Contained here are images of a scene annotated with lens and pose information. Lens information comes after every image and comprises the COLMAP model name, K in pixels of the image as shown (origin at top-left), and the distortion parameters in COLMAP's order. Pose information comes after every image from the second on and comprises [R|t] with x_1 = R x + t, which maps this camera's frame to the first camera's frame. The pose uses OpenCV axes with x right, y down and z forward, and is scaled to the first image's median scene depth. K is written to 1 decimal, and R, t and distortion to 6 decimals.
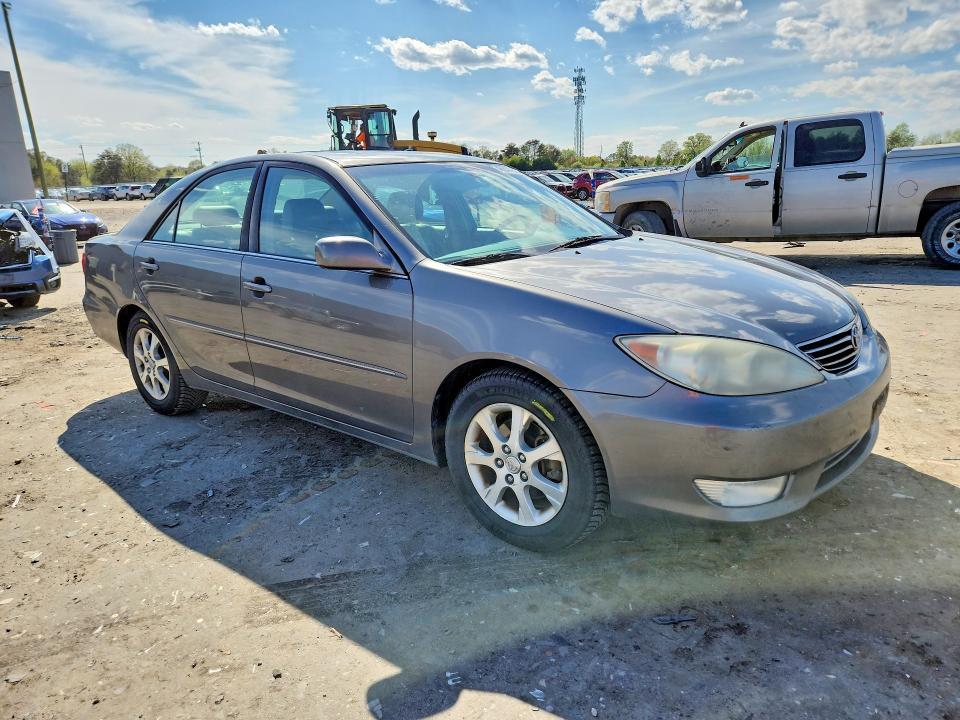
lens RADIAL K [[759.0, 0, 474.1], [0, 759.0, 359.7], [0, 0, 1]] dist [-0.005698, 0.041803]
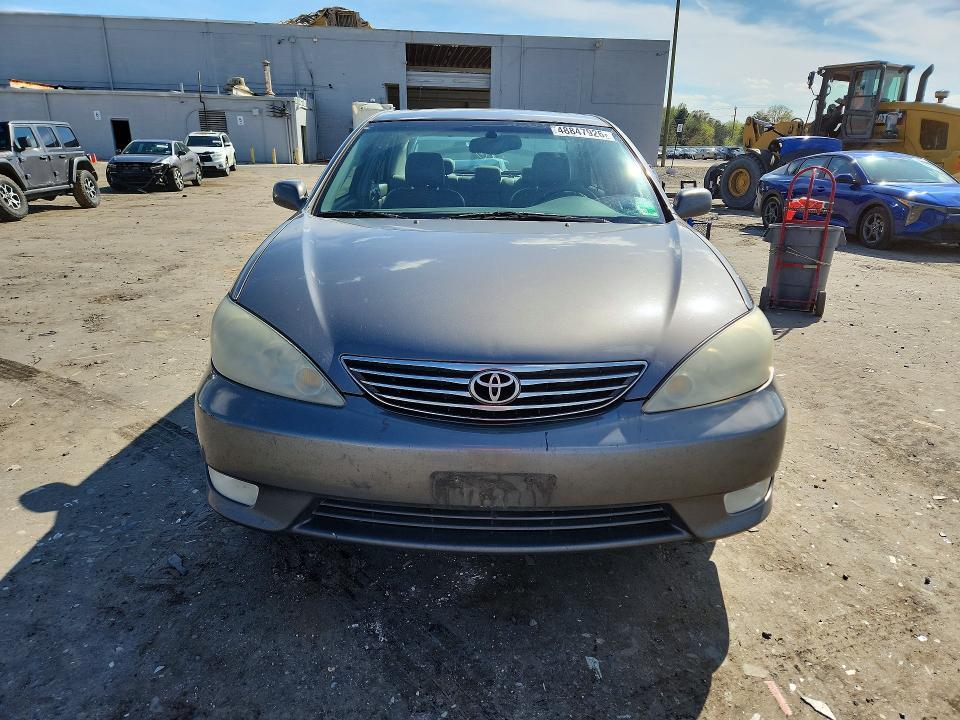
lens RADIAL K [[759.0, 0, 474.1], [0, 759.0, 359.7], [0, 0, 1]] dist [-0.005698, 0.041803]
pose [[0.567037, 0.281976, -0.773924, 0.346313], [-0.245996, 0.954672, 0.167595, -0.055884], [0.786101, 0.095350, 0.610699, 0.188598]]
